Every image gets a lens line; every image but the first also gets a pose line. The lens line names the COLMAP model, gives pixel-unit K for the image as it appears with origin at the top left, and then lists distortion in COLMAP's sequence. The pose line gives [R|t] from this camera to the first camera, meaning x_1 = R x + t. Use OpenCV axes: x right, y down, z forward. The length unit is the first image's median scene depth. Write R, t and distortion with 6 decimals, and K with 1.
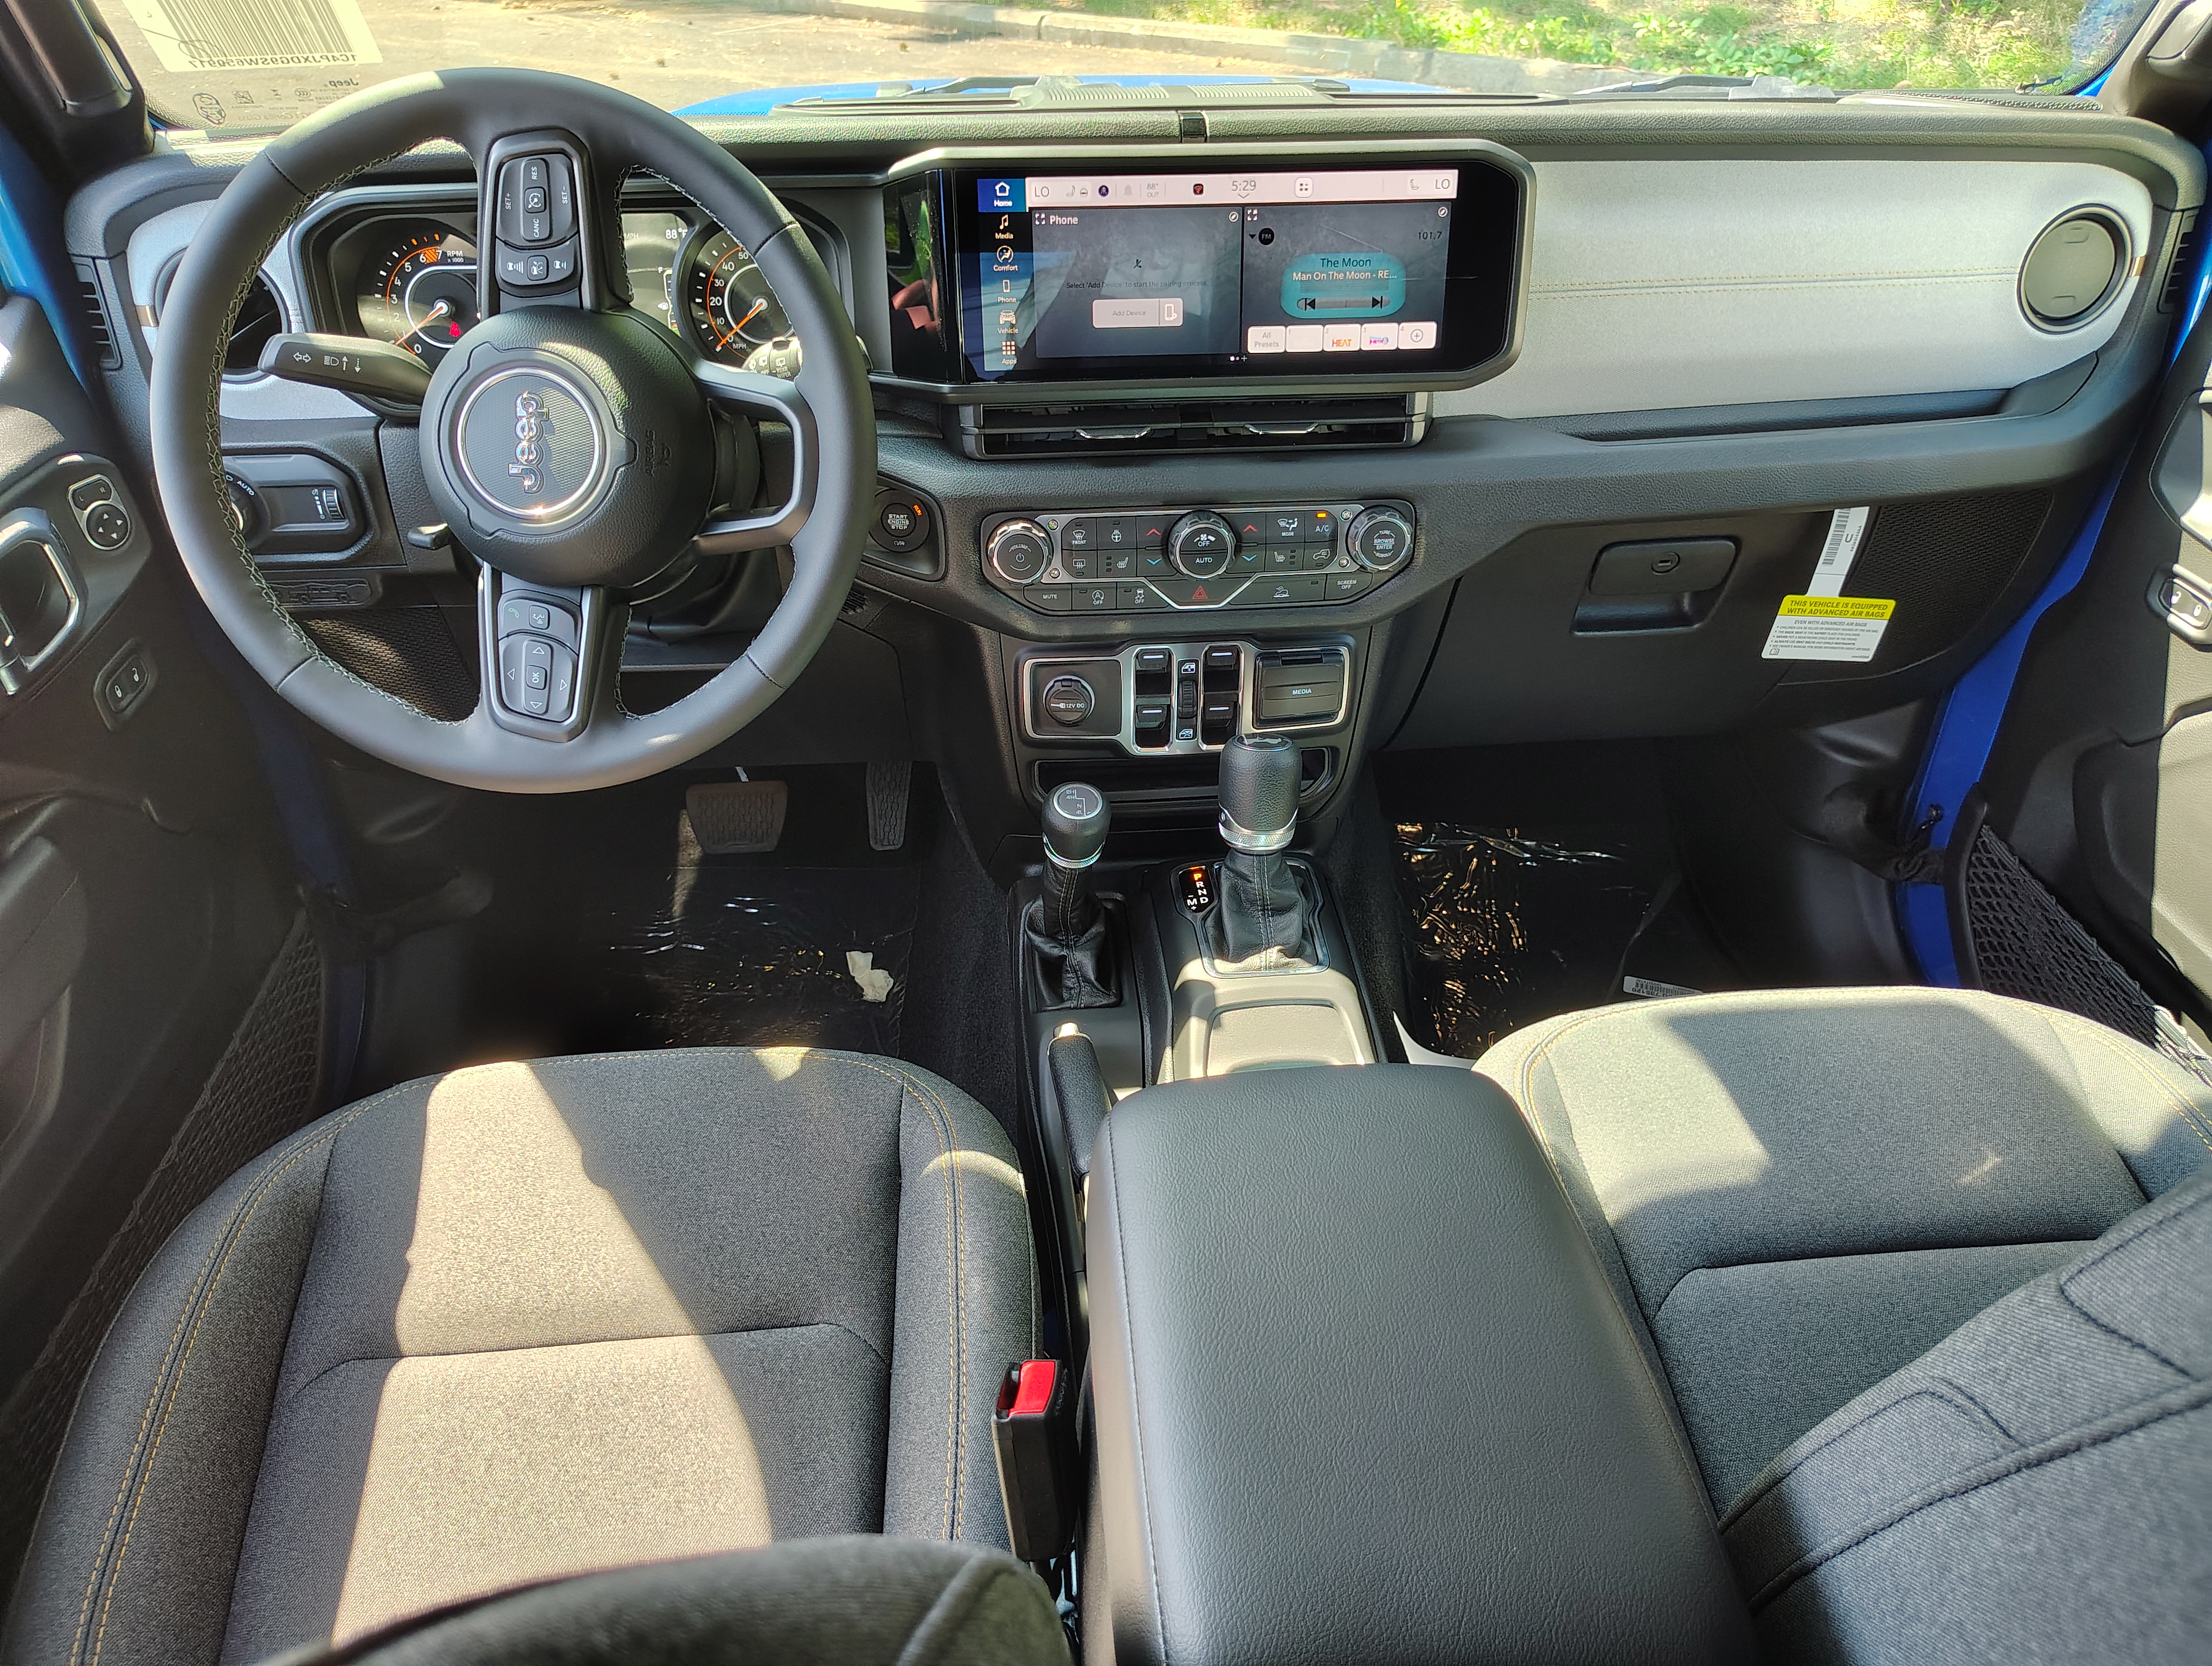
lens RADIAL K [[1558.2, 0, 1111.7], [0, 1558.2, 829.8], [0, 0, 1]] dist [0.023193, -0.033201]
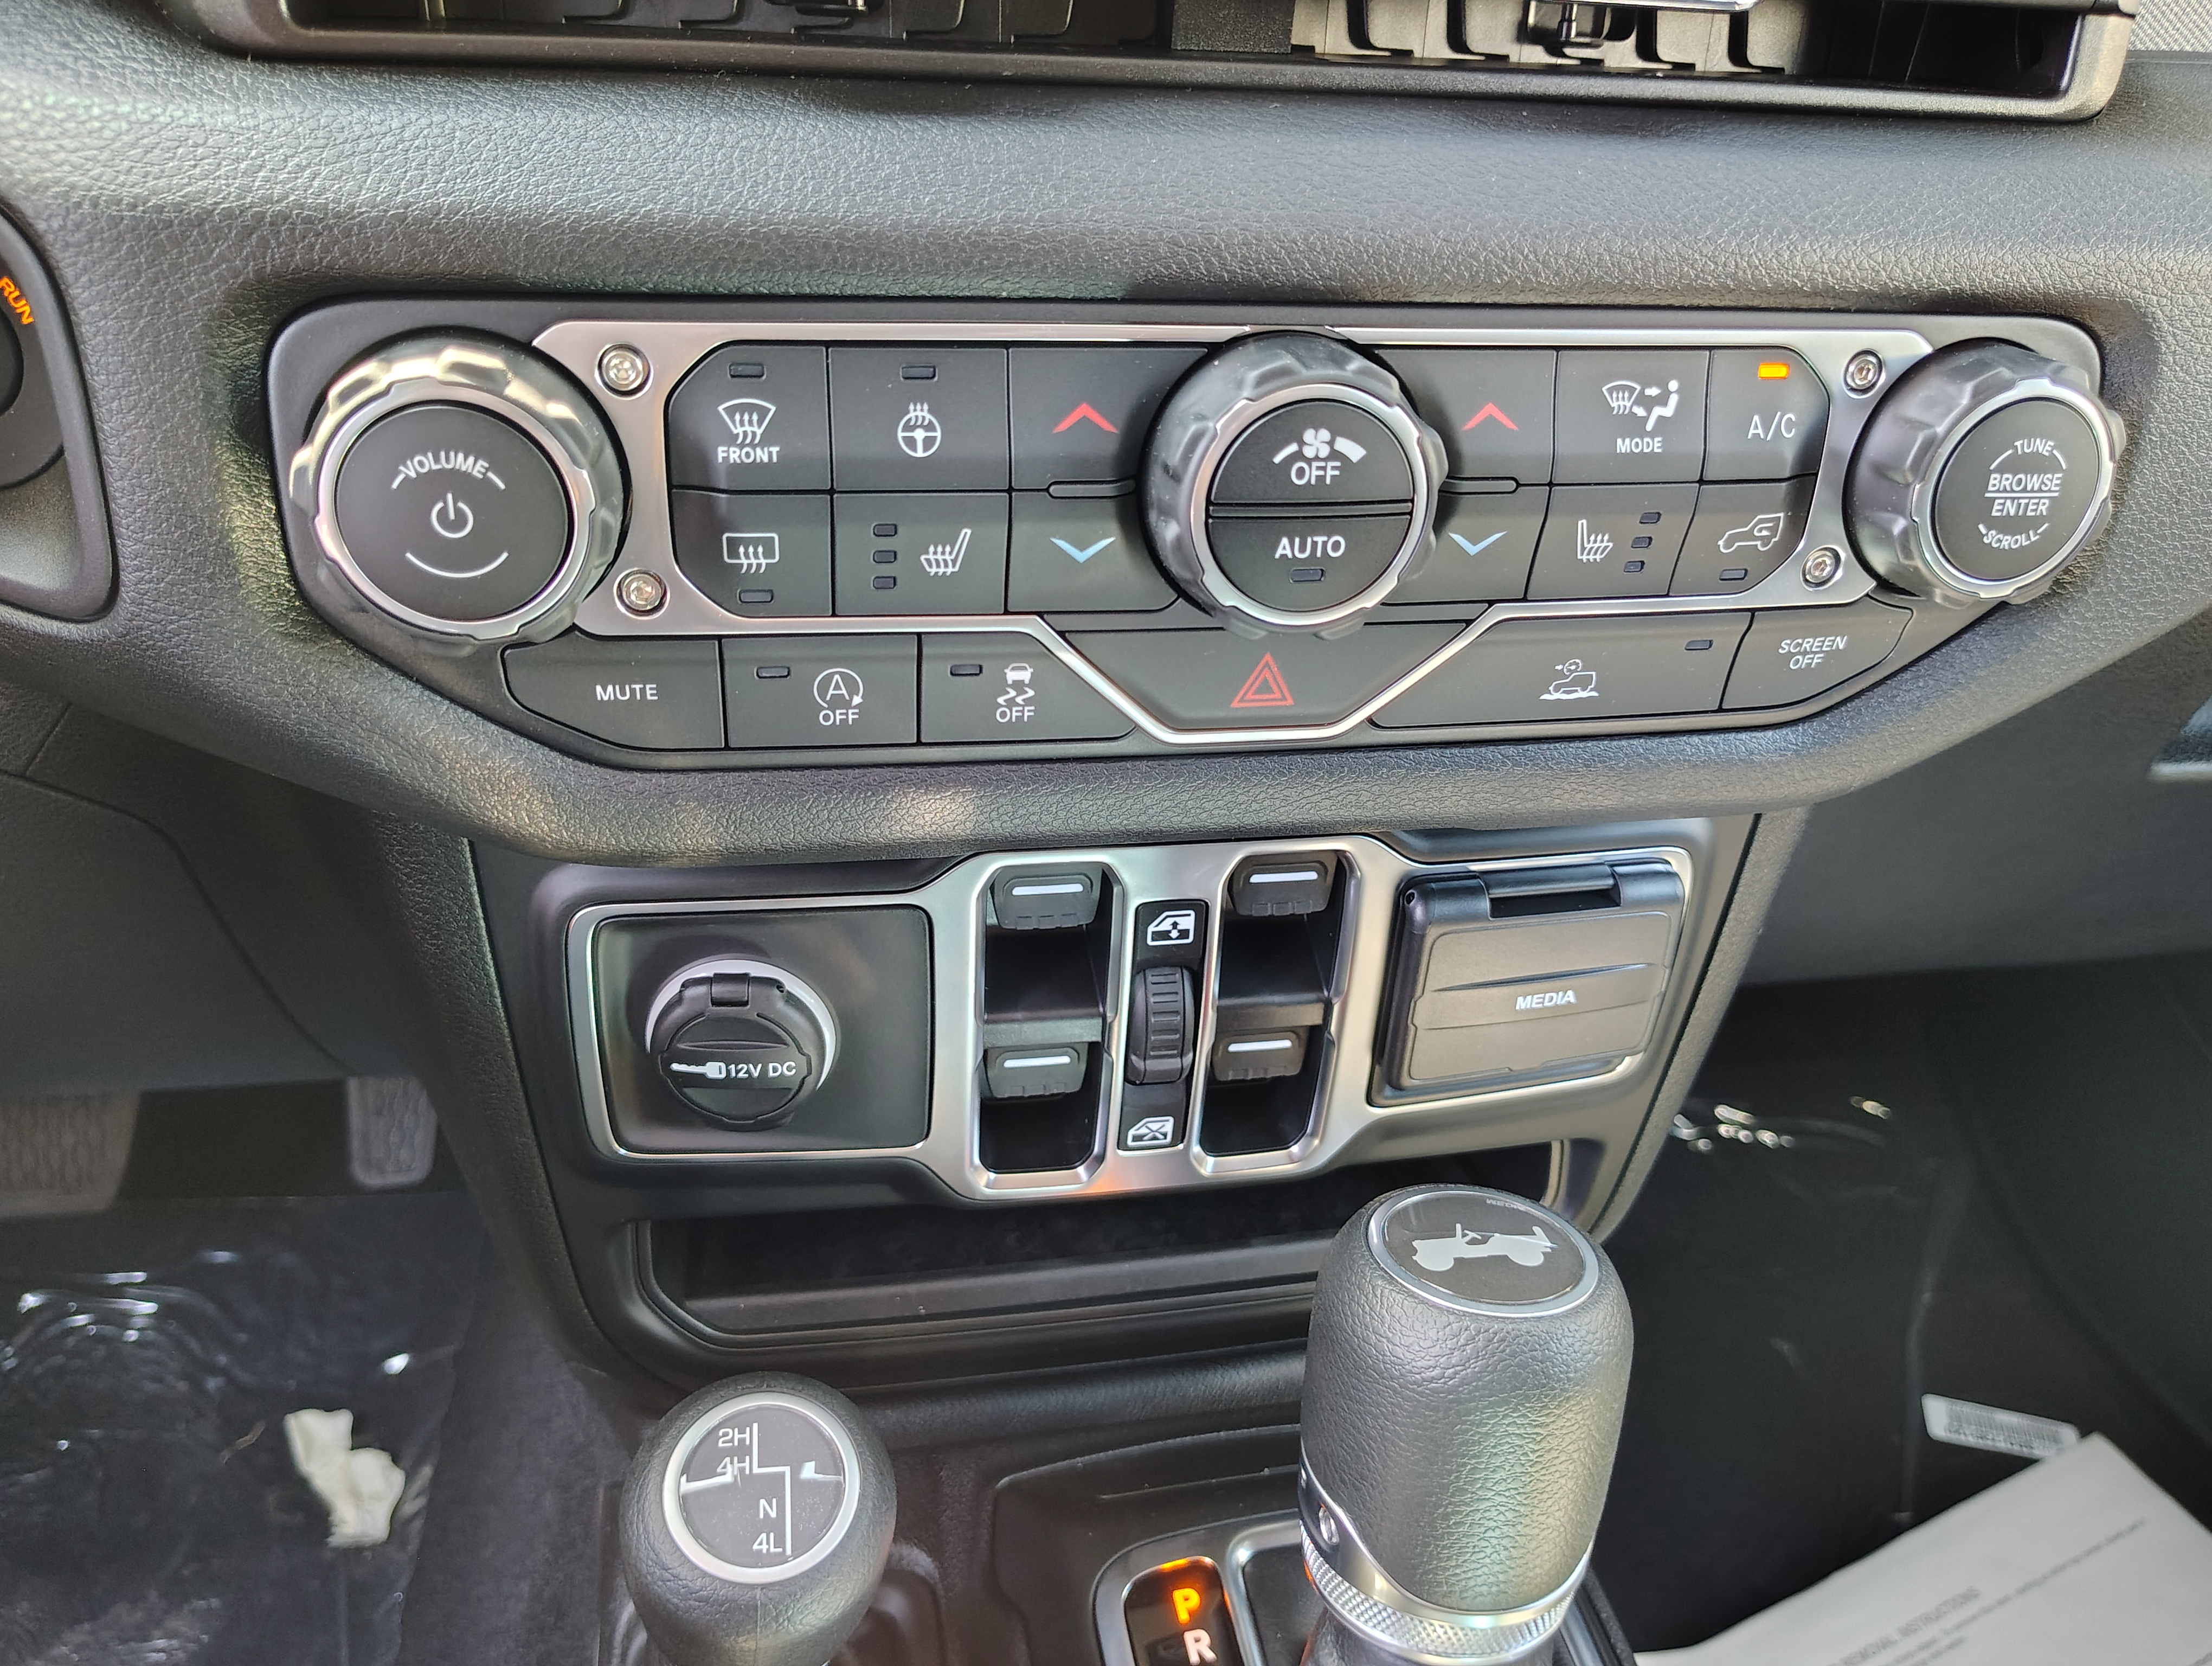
lens RADIAL K [[1743.8, 0, 1118.3], [0, 1743.8, 830.8], [0, 0, 1]] dist [0.017149, -0.042624]
pose [[0.992016, 0.000239, 0.126116, -0.000295], [0.001635, 0.999890, -0.014756, -0.126126], [-0.126105, 0.014844, 0.991906, 0.741637]]
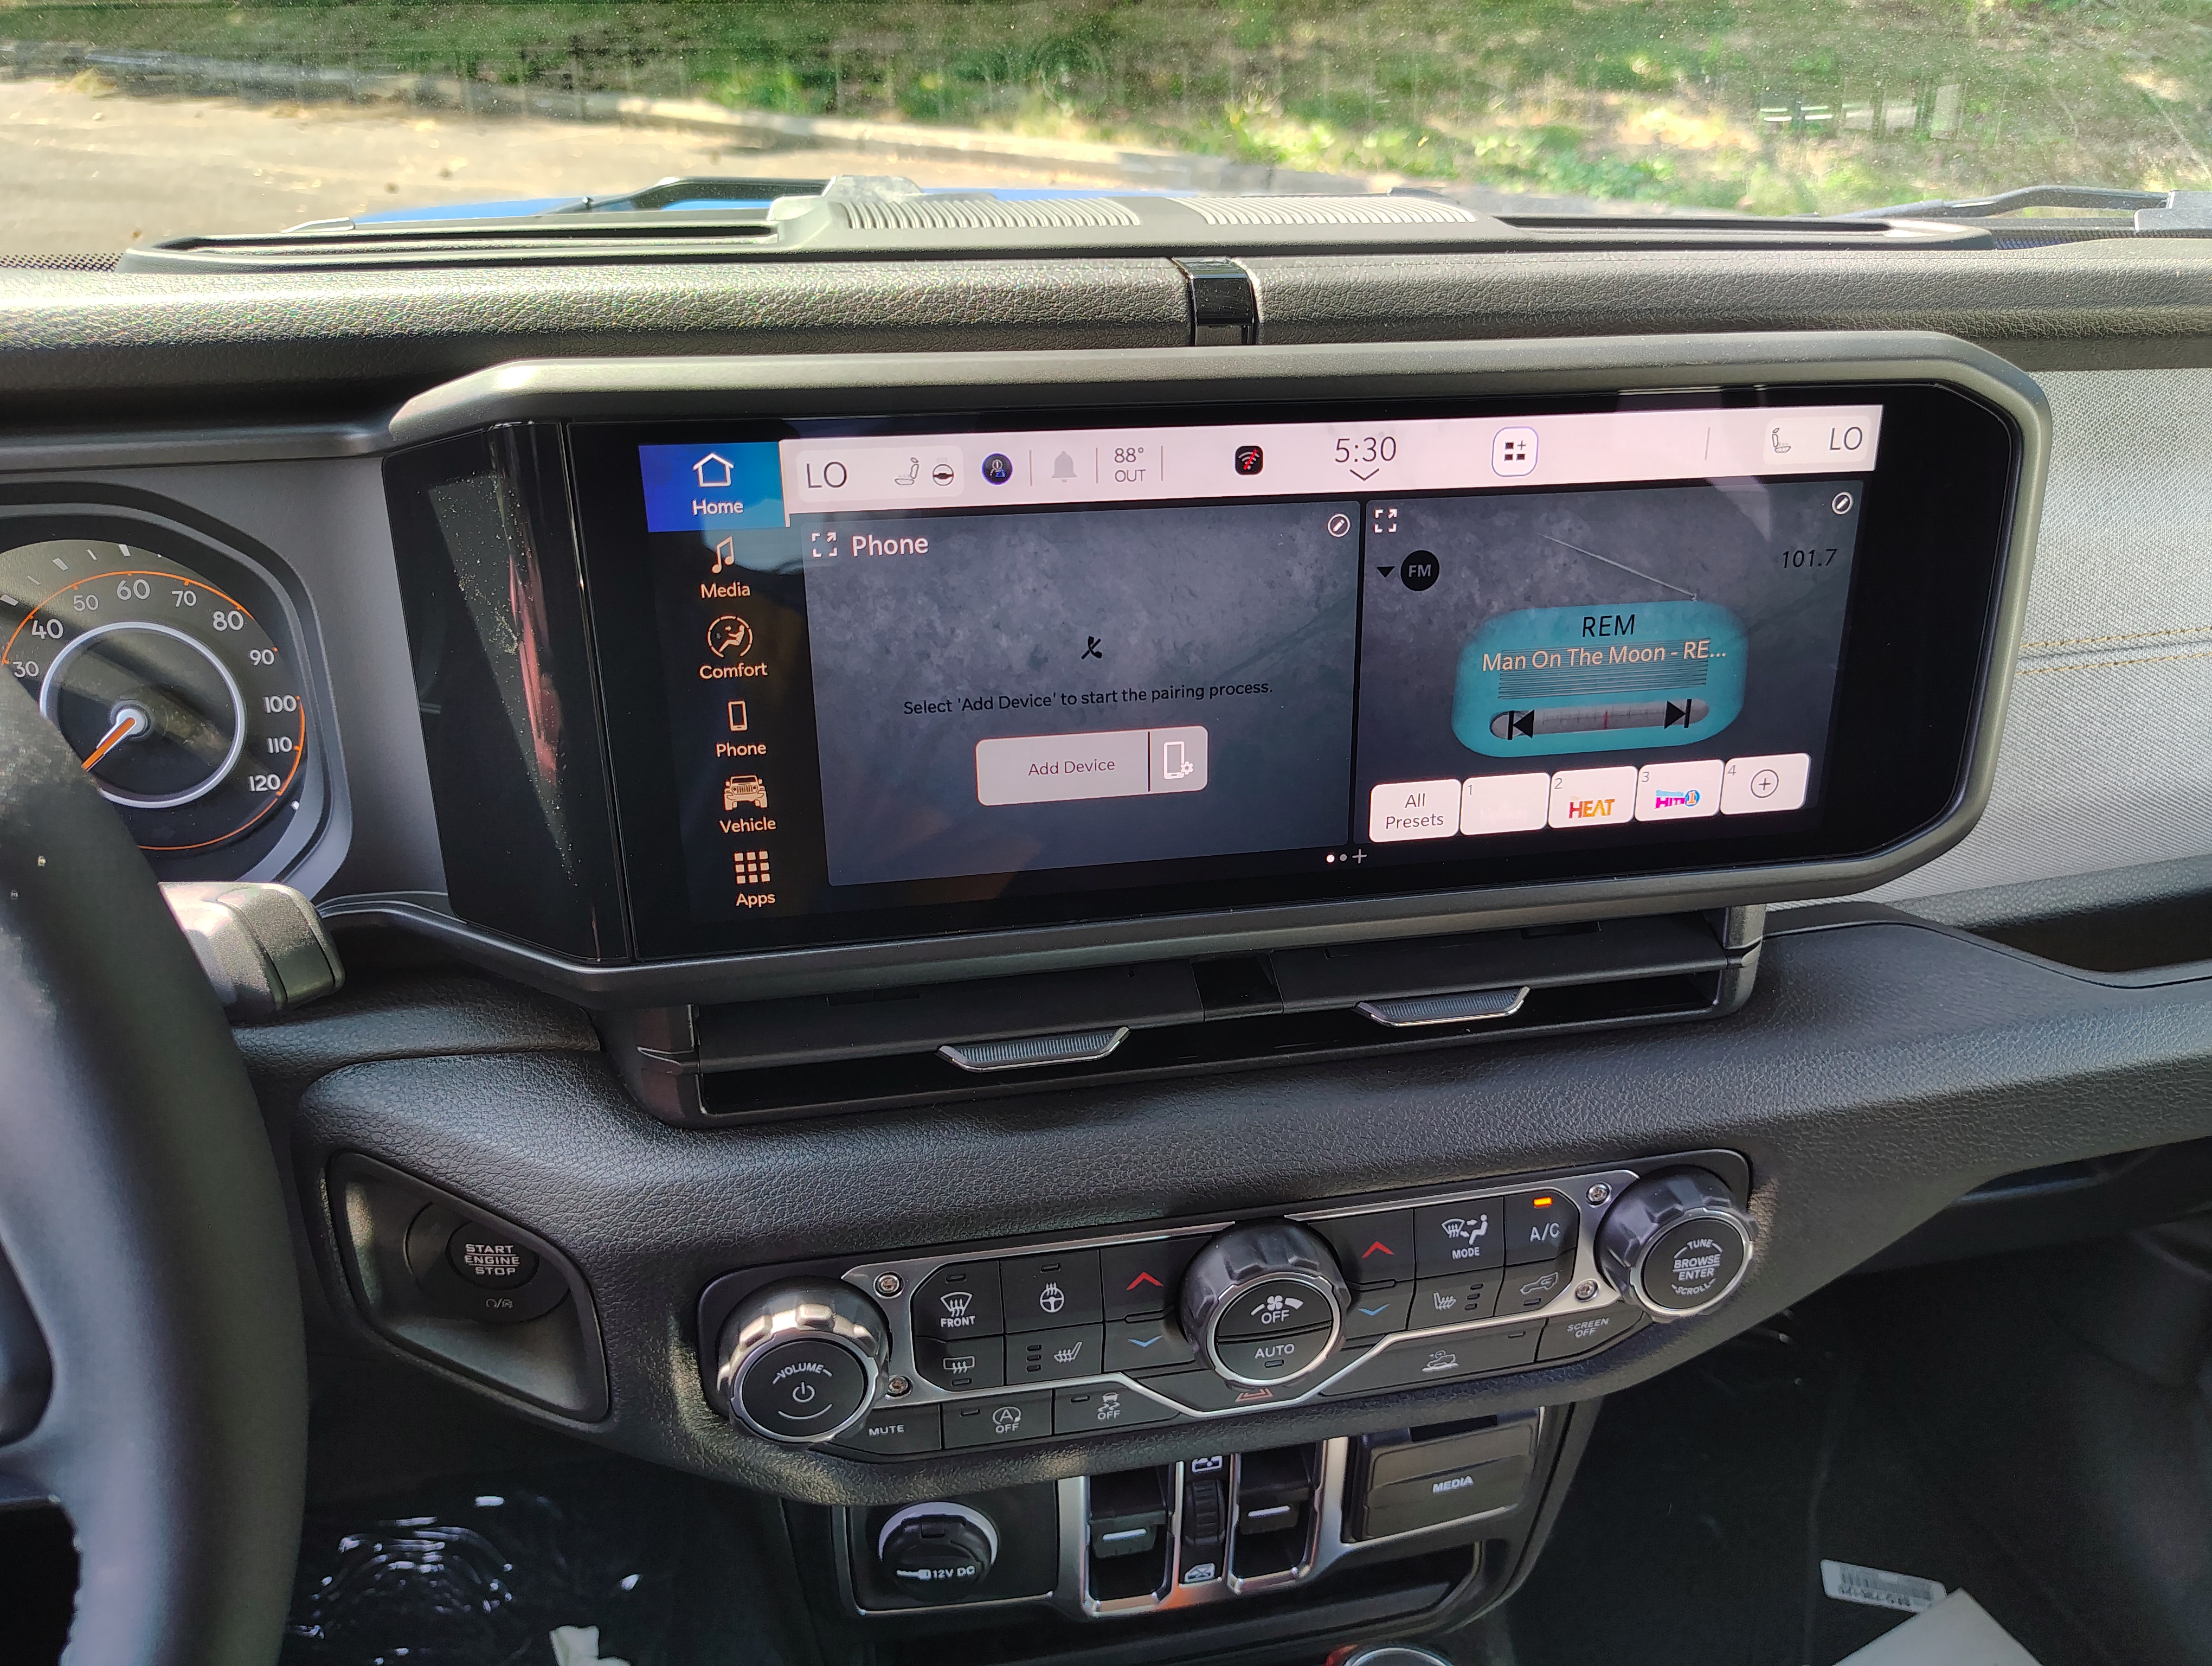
lens RADIAL K [[1558.2, 0, 1122.9], [0, 1558.2, 818.5], [0, 0, 1]] dist [0.023193, -0.033201]
pose [[0.993933, -0.036268, 0.103837, -0.015603], [0.043232, 0.996907, -0.065624, -0.279003], [-0.101136, 0.069715, 0.992427, 0.590234]]
